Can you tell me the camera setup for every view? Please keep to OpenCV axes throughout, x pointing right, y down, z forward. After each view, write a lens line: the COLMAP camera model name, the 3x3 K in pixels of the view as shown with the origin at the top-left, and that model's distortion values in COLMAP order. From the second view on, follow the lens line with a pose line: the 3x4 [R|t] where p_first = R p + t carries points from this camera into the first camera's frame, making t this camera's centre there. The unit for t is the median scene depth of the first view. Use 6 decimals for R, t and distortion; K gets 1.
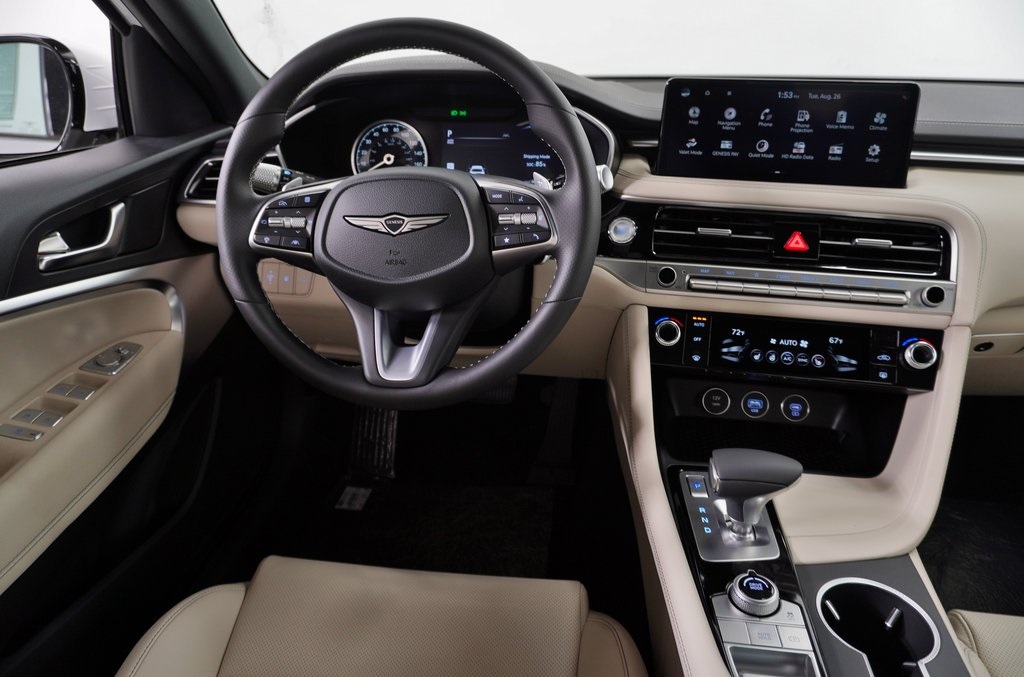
lens RADIAL K [[693.0, 0, 512.0], [0, 693.0, 338.5], [0, 0, 1]] dist [-0.048659, 0.053038]
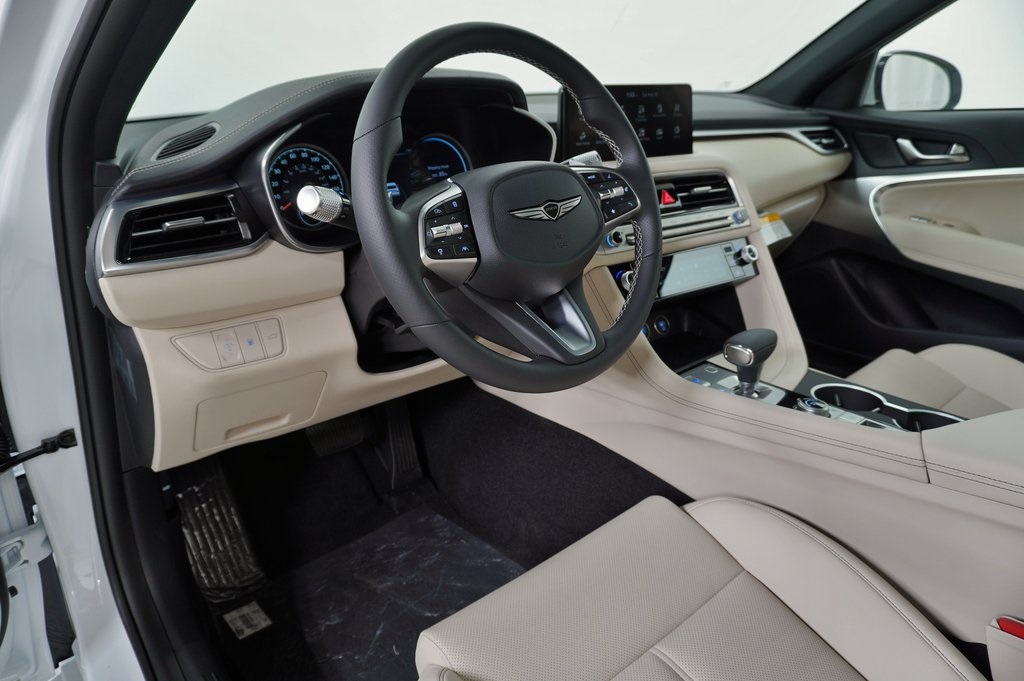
lens RADIAL K [[693.0, 0, 512.0], [0, 693.0, 340.5], [0, 0, 1]] dist [-0.048659, 0.053038]
pose [[0.672249, -0.267388, 0.690351, -0.824876], [0.317092, 0.946627, 0.057871, -0.048121], [-0.668979, 0.180001, 0.721156, 0.261917]]
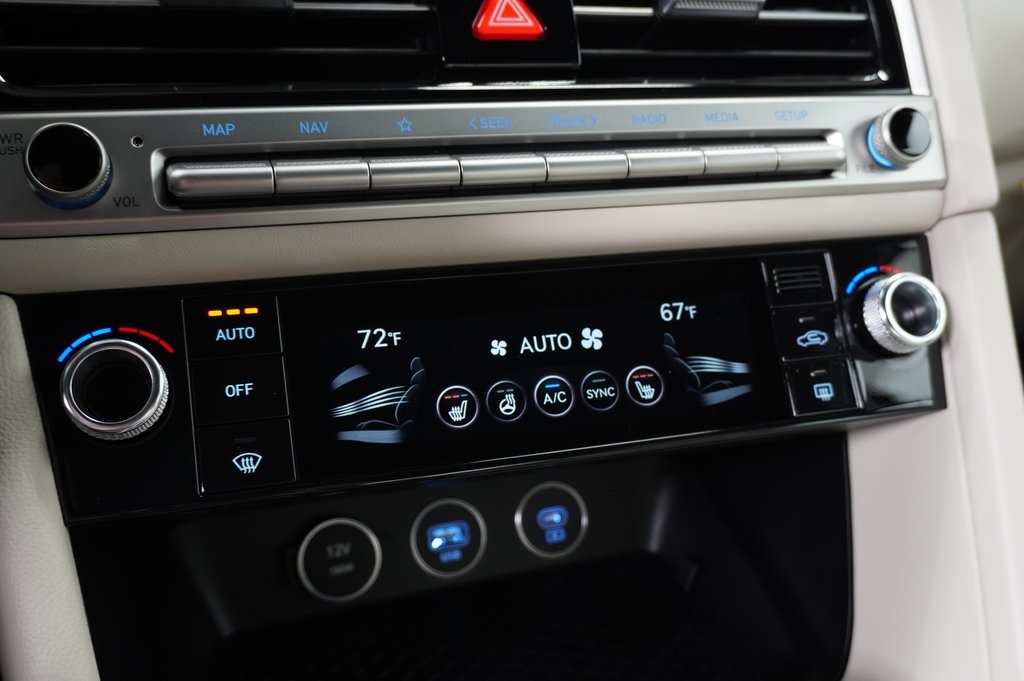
lens RADIAL K [[978.3, 0, 512.0], [0, 978.3, 340.5], [0, 0, 1]] dist [-0.008754, -0.004096]
pose [[0.858597, -0.166063, 0.485010, 0.183110], [0.179461, 0.983580, 0.019075, -0.005887], [-0.480214, 0.070662, 0.874301, 0.633044]]
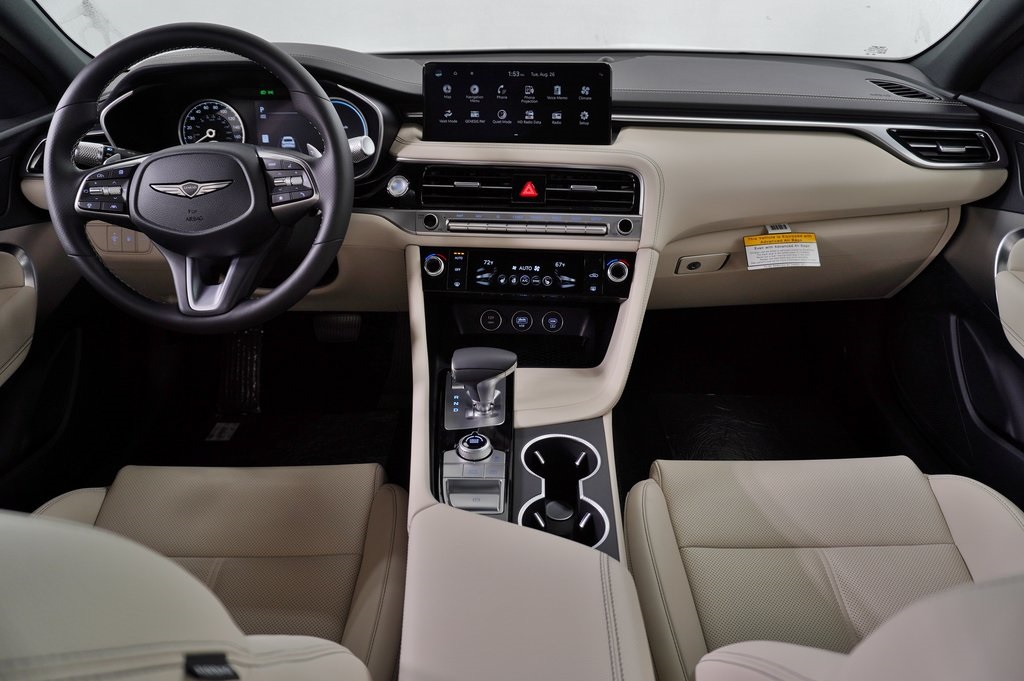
lens RADIAL K [[693.0, 0, 512.0], [0, 693.0, 340.5], [0, 0, 1]] dist [-0.048659, 0.053038]
pose [[0.992262, -0.061546, 0.107835, 0.225160], [0.054551, 0.996283, 0.066669, 0.052871], [-0.111537, -0.060271, 0.991931, -0.297171]]
